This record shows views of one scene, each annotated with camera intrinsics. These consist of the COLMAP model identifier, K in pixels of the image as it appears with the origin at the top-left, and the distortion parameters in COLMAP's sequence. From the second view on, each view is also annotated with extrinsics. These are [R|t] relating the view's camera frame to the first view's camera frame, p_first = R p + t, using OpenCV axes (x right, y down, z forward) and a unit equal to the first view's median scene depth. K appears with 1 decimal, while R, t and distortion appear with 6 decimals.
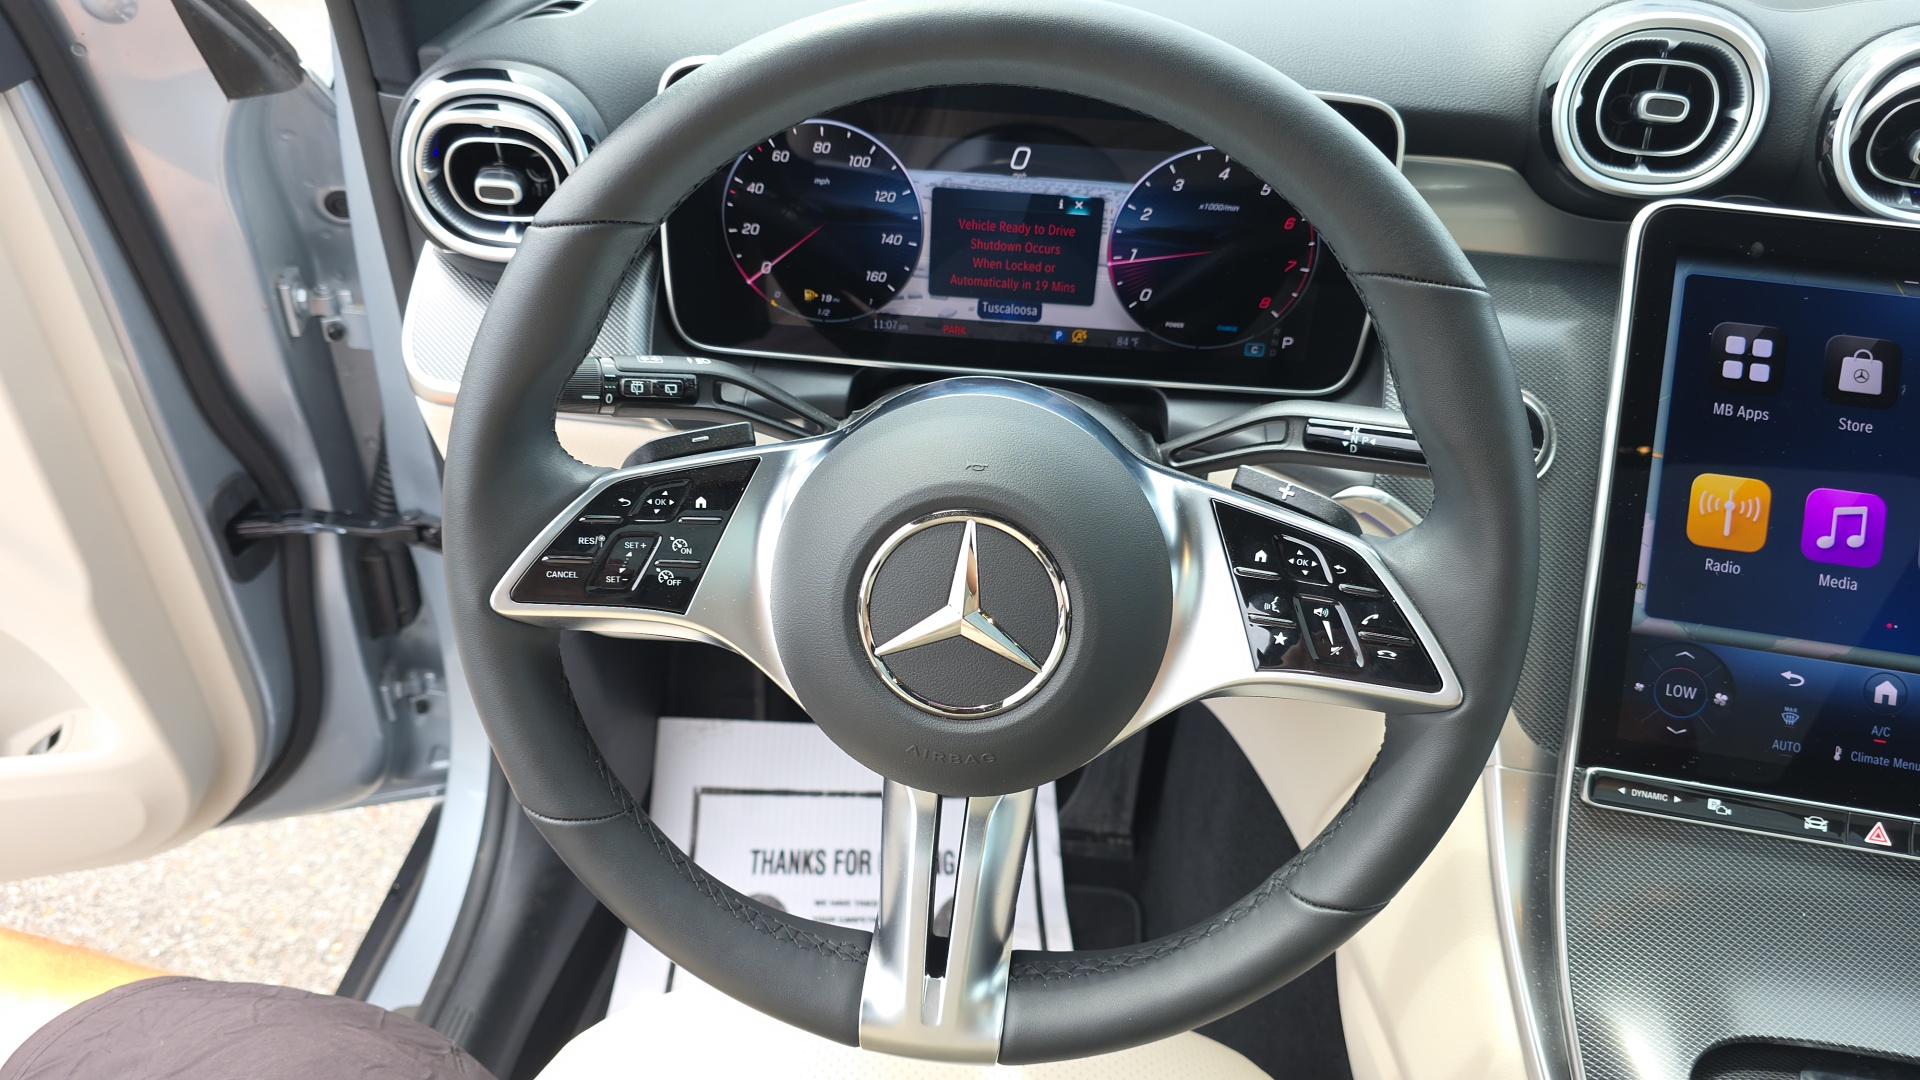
lens RADIAL K [[1288.6, 0, 938.6], [0, 1288.6, 547.9], [0, 0, 1]] dist [0.008567, -0.025096]
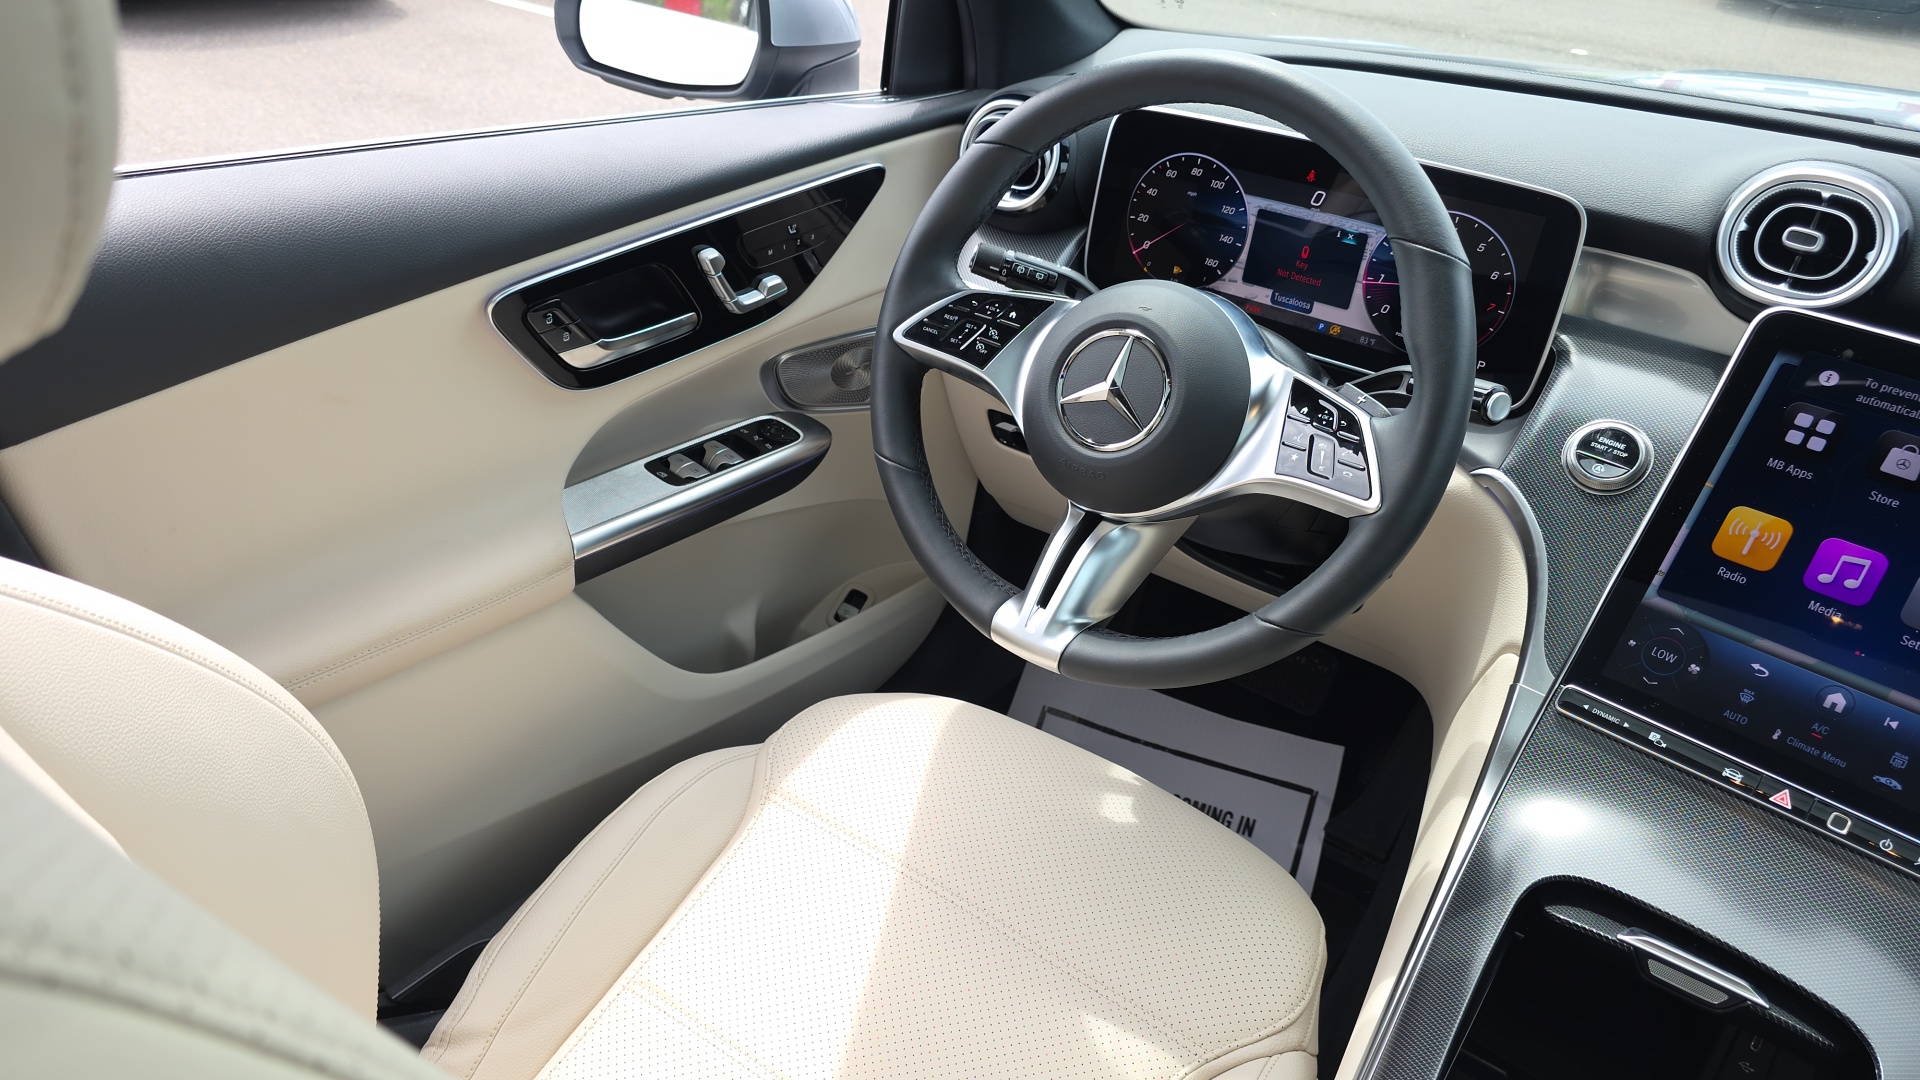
lens RADIAL K [[1269.2, 0, 929.0], [0, 1269.2, 550.1], [0, 0, 1]] dist [-0.010432, -0.006367]
pose [[0.854977, 0.287259, -0.431852, 0.440218], [-0.332765, 0.942470, -0.031893, 0.285101], [0.397847, 0.170973, 0.901380, -0.441191]]
